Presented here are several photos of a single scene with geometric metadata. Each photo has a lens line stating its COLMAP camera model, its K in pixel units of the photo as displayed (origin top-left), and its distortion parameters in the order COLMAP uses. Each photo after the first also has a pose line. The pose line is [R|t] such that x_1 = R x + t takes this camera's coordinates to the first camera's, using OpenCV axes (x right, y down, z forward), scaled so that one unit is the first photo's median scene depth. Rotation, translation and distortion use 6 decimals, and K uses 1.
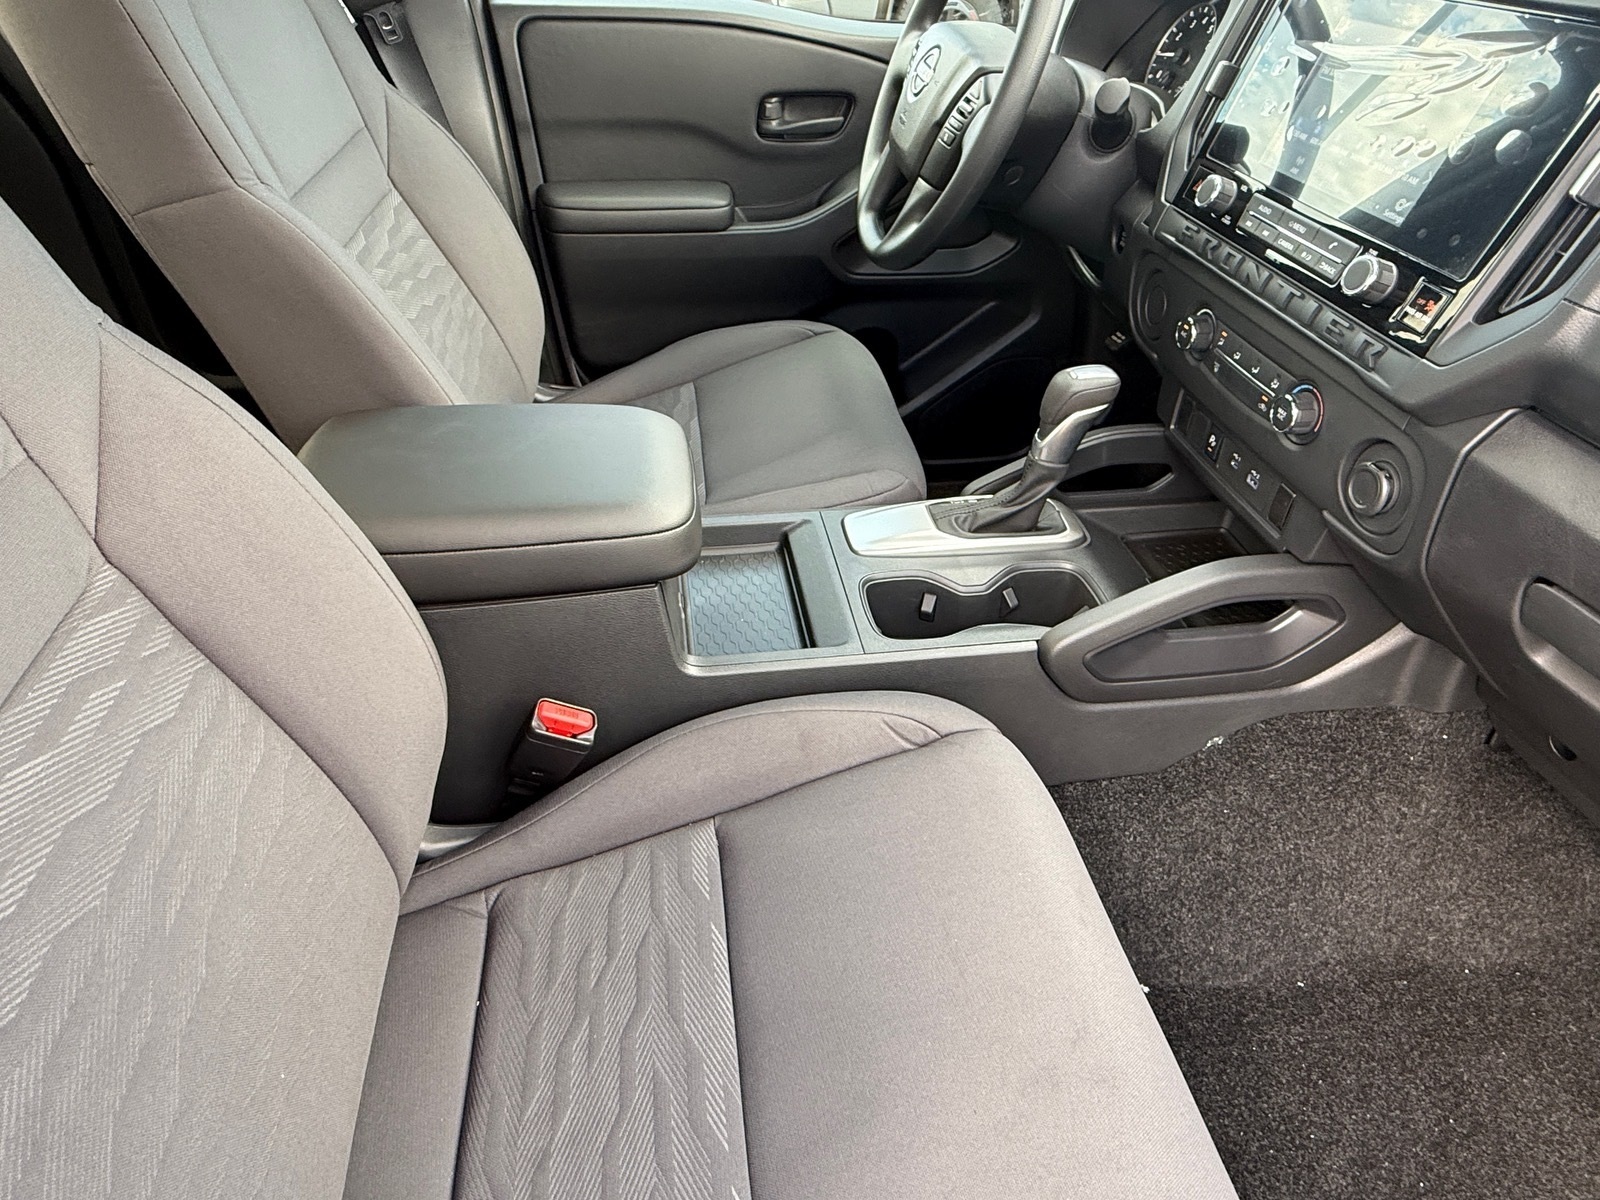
lens RADIAL K [[964.3, 0, 771.0], [0, 964.3, 599.5], [0, 0, 1]] dist [-0.001371, 0.001284]
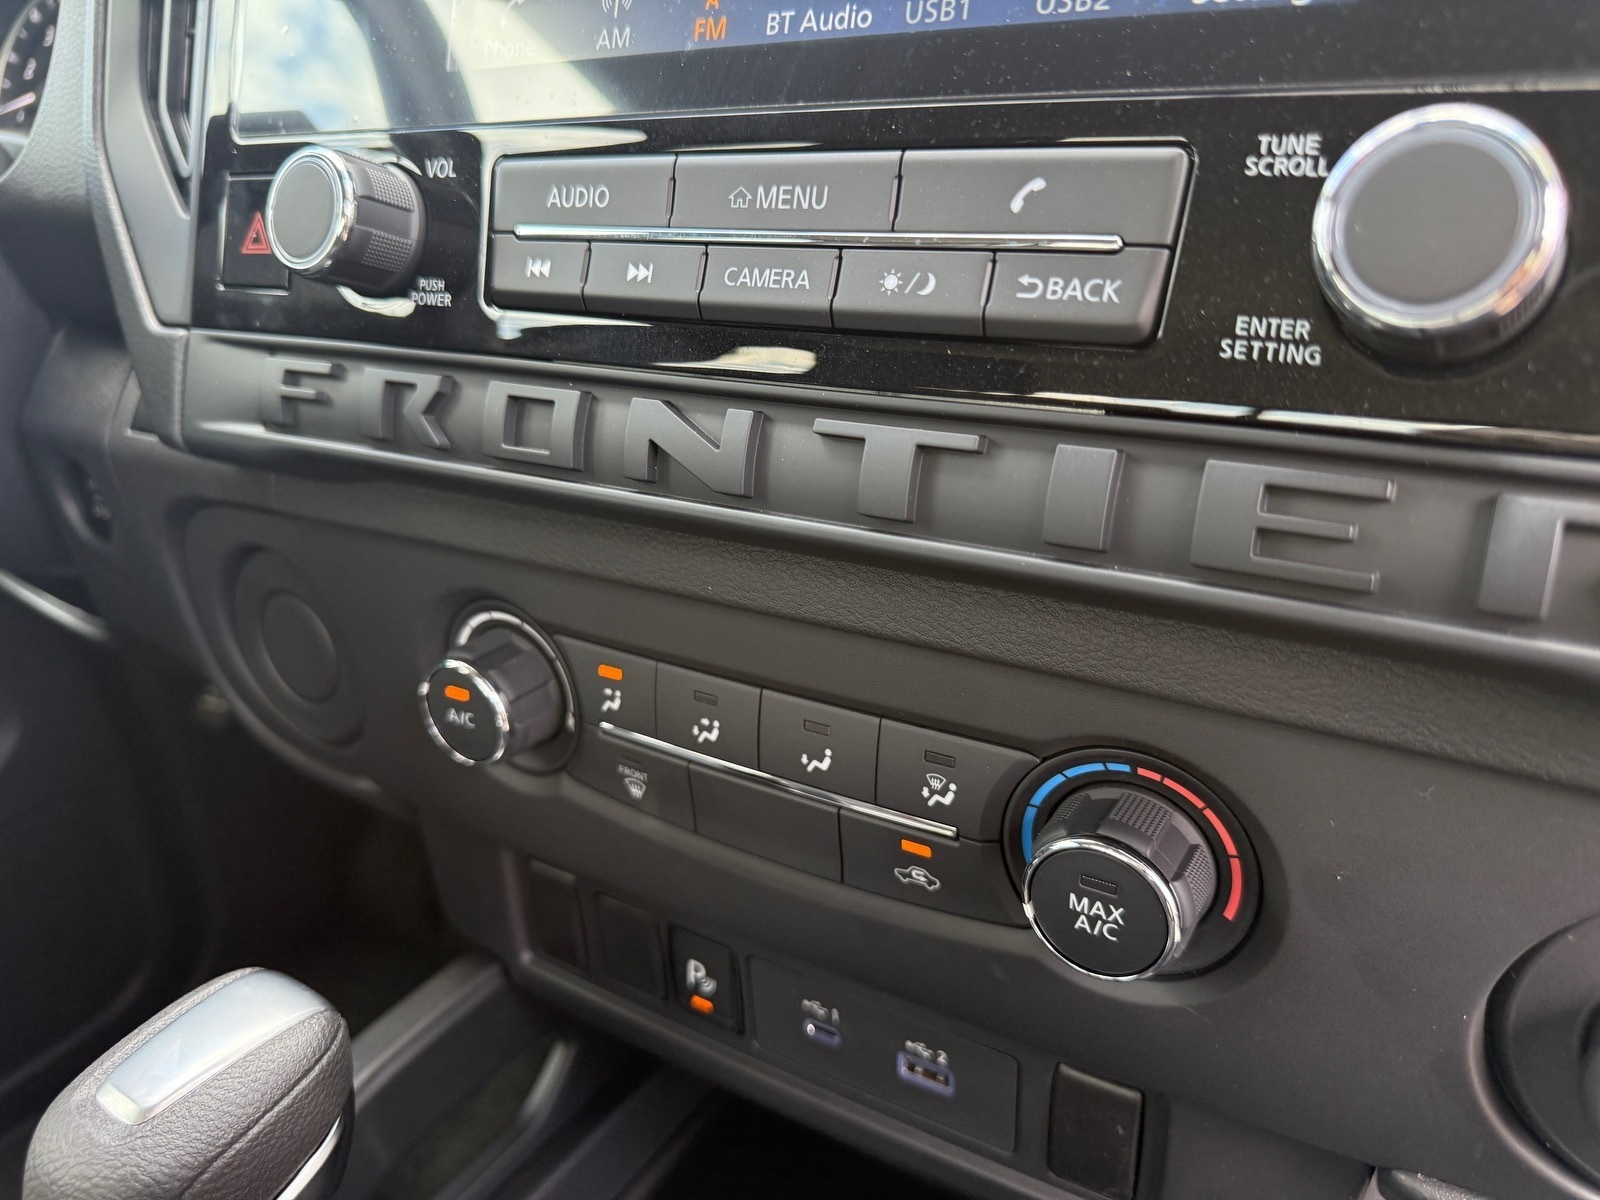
lens RADIAL K [[1204.6, 0, 801.1], [0, 1204.6, 595.4], [0, 0, 1]] dist [-0.035044, -0.005255]
pose [[0.636563, -0.331414, 0.696386, 0.264313], [0.508046, 0.859550, -0.055338, -0.236858], [-0.580239, 0.389022, 0.715531, 0.686283]]
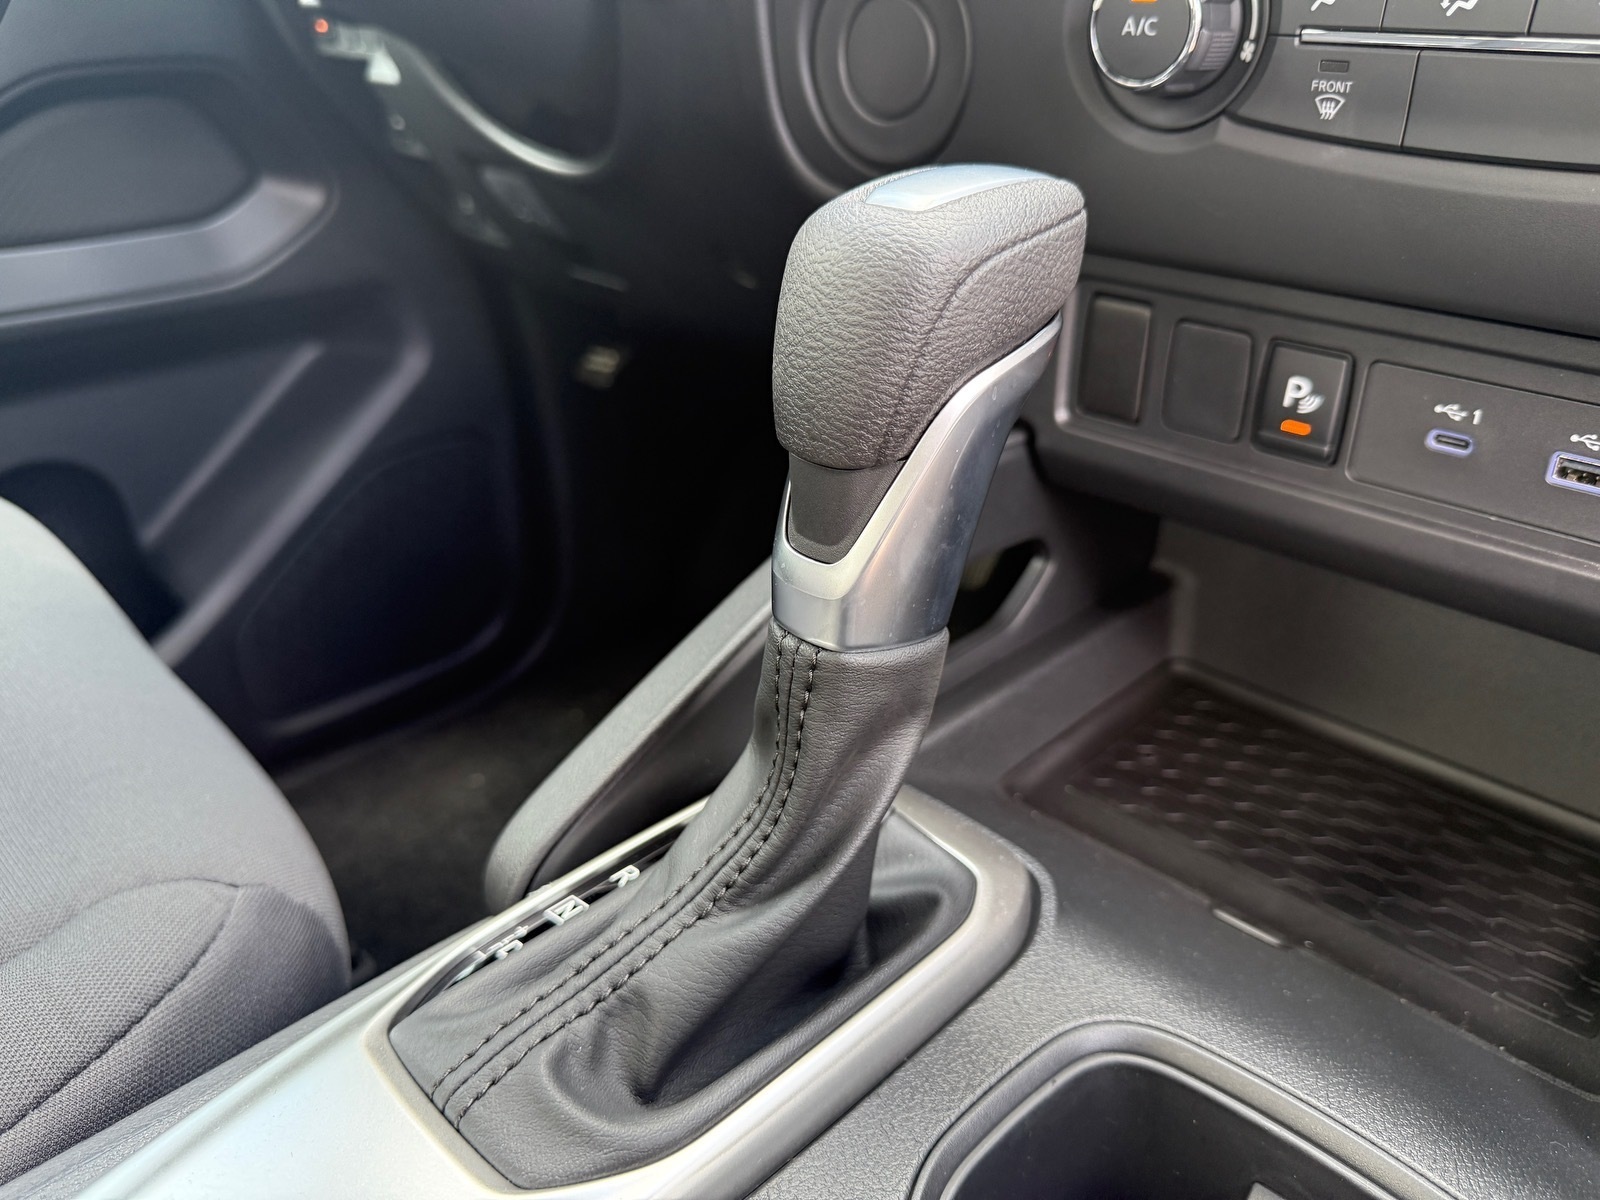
lens RADIAL K [[1204.6, 0, 801.1], [0, 1204.6, 595.4], [0, 0, 1]] dist [-0.035044, -0.005255]
pose [[0.789543, -0.287669, 0.542096, 0.138617], [0.382167, 0.921621, -0.067544, -0.146987], [-0.480177, 0.260500, 0.837598, 0.813808]]
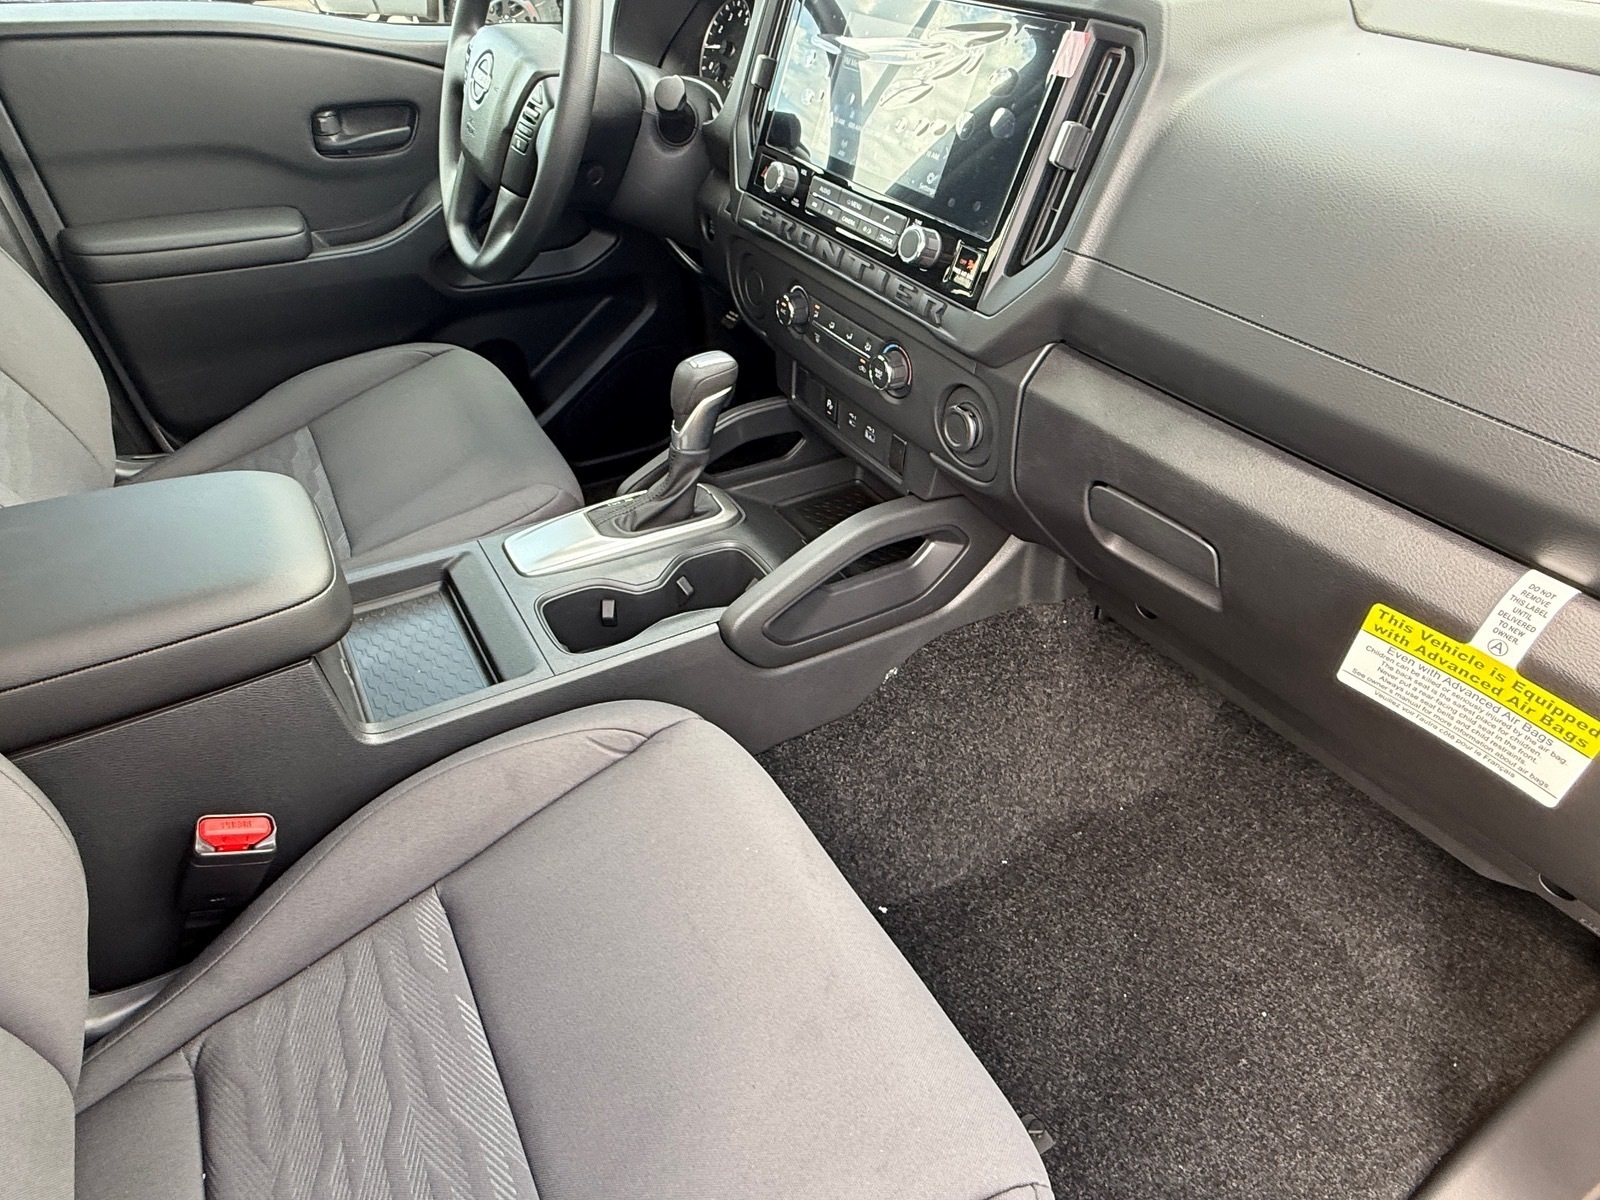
lens RADIAL K [[964.3, 0, 771.0], [0, 964.3, 599.5], [0, 0, 1]] dist [-0.001371, 0.001284]
pose [[0.925939, -0.222829, 0.304933, 0.018076], [0.220013, 0.974502, 0.044038, -0.013639], [-0.306971, 0.026313, 0.951355, -0.004844]]
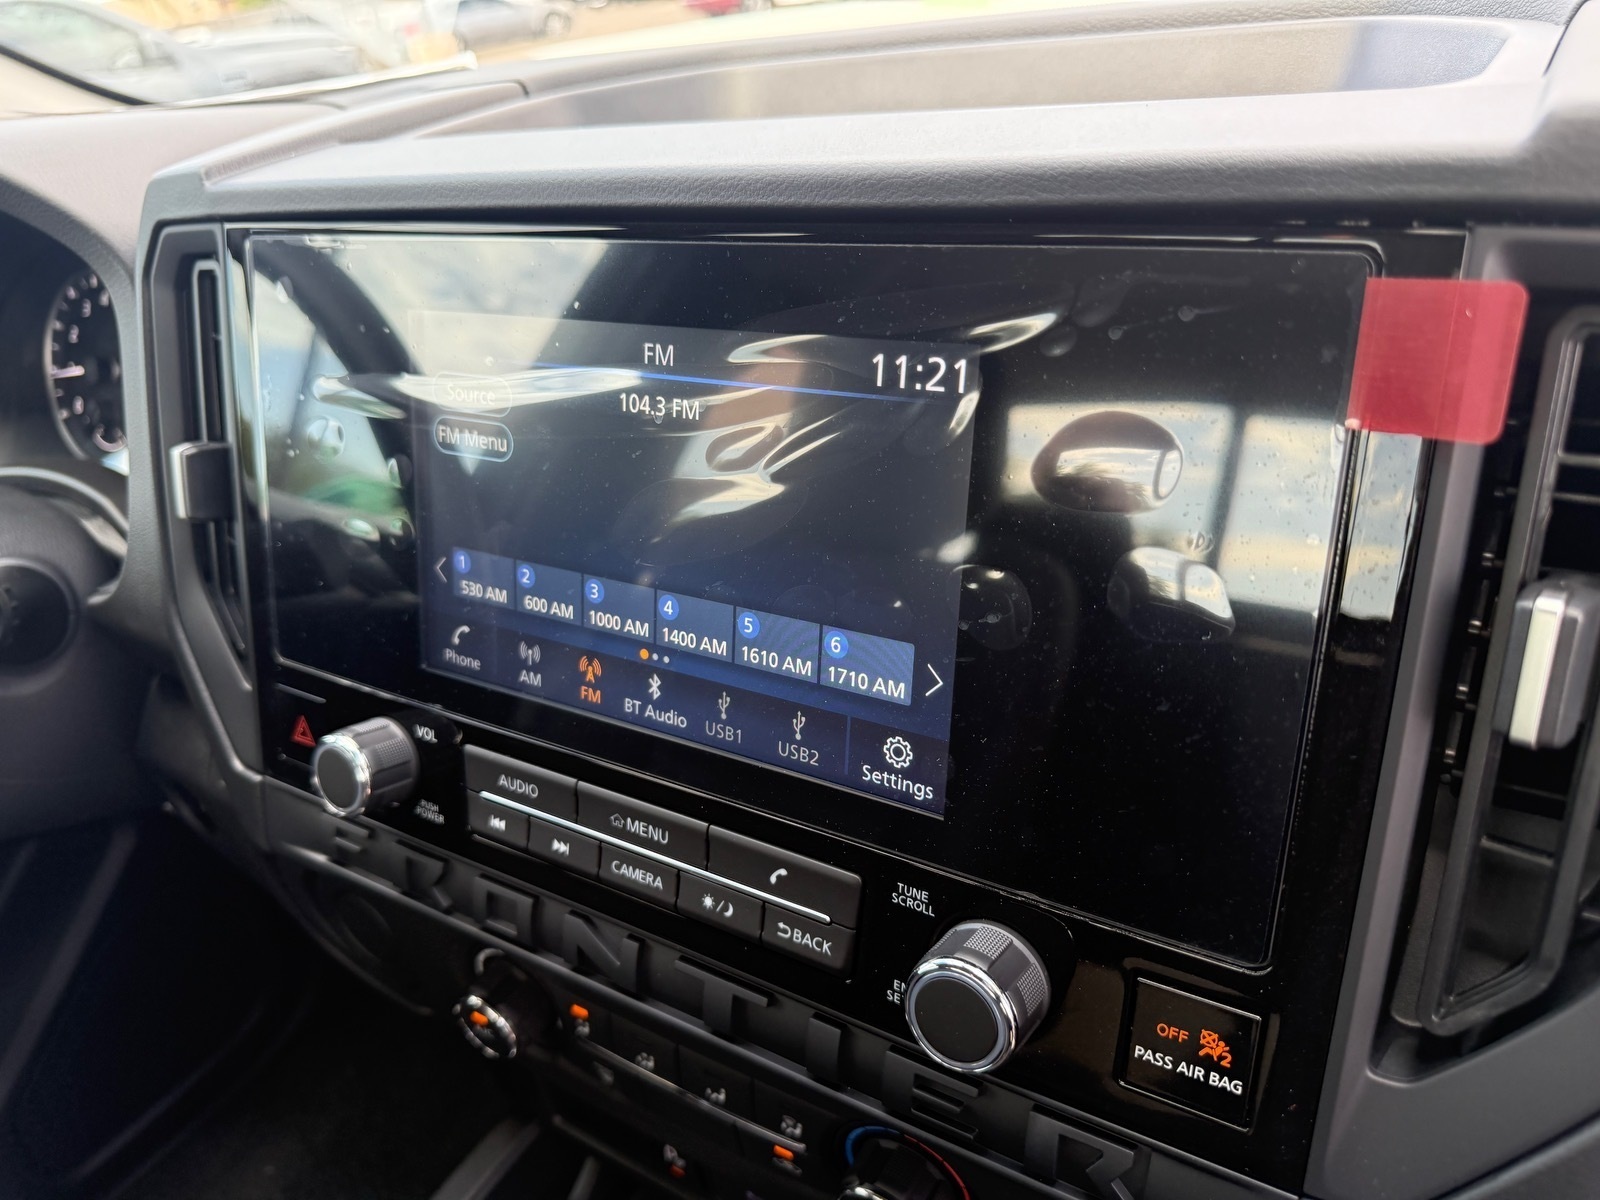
lens RADIAL K [[1135.1, 0, 835.8], [0, 1135.1, 573.3], [0, 0, 1]] dist [0.019237, -0.004030]
pose [[0.613738, -0.442356, 0.653947, 0.293713], [0.568029, 0.822676, 0.023387, -0.358272], [-0.548332, 0.357107, 0.756179, 0.499209]]
